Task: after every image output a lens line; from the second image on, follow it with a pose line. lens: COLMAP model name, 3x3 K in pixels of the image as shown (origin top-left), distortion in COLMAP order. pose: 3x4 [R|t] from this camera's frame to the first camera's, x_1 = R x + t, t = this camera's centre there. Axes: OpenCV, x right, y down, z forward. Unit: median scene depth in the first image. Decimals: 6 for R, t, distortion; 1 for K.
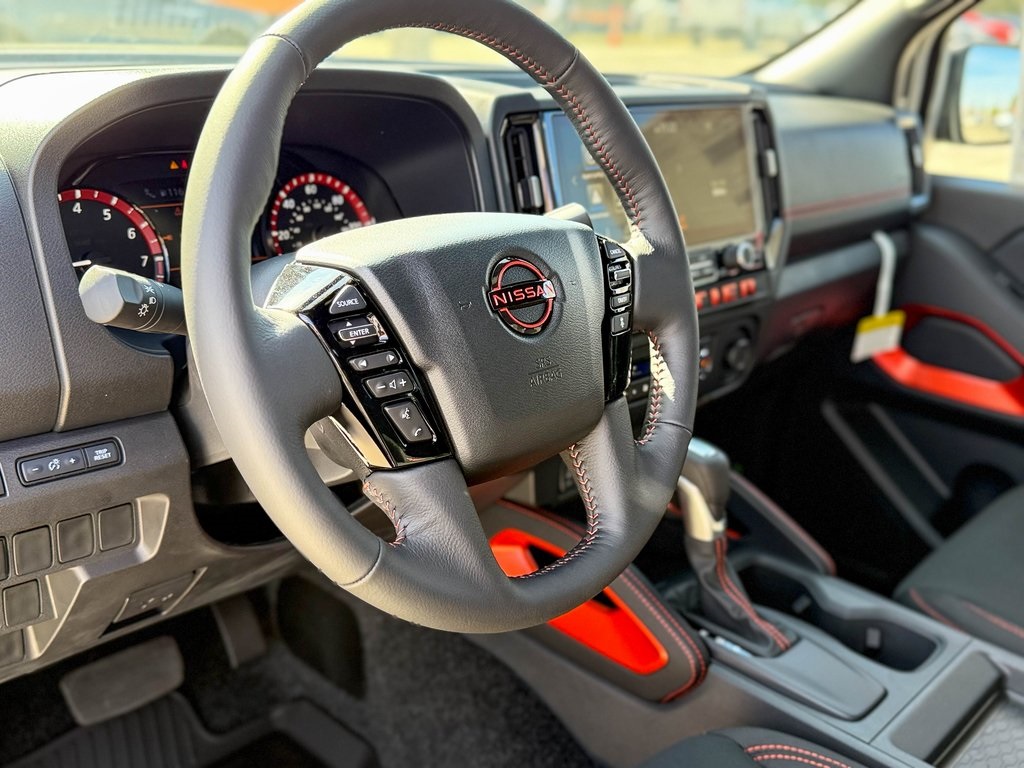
lens RADIAL K [[1053.4, 0, 516.9], [0, 1053.4, 376.3], [0, 0, 1]] dist [0.084138, 0.000000]
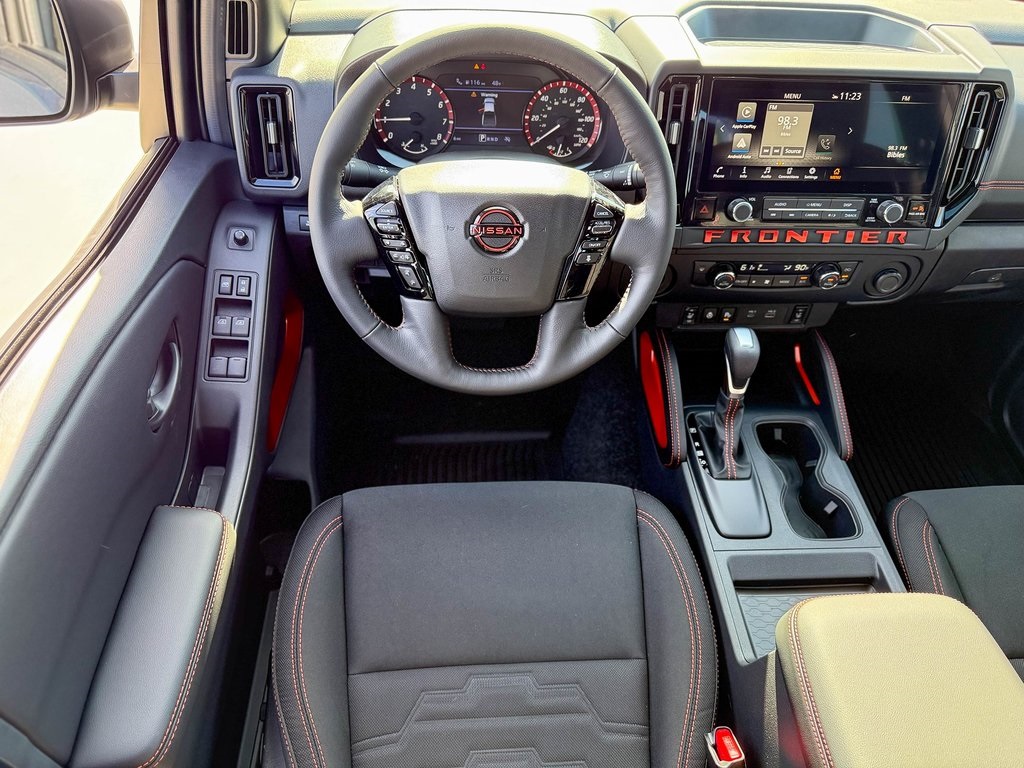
lens RADIAL K [[739.6, 0, 512.6], [0, 739.6, 388.1], [0, 0, 1]] dist [0.029868, -0.039702]
pose [[0.720353, 0.467354, -0.512515, 0.480881], [-0.227167, 0.857126, 0.462311, -0.263561], [0.655353, -0.216600, 0.723600, 0.040384]]
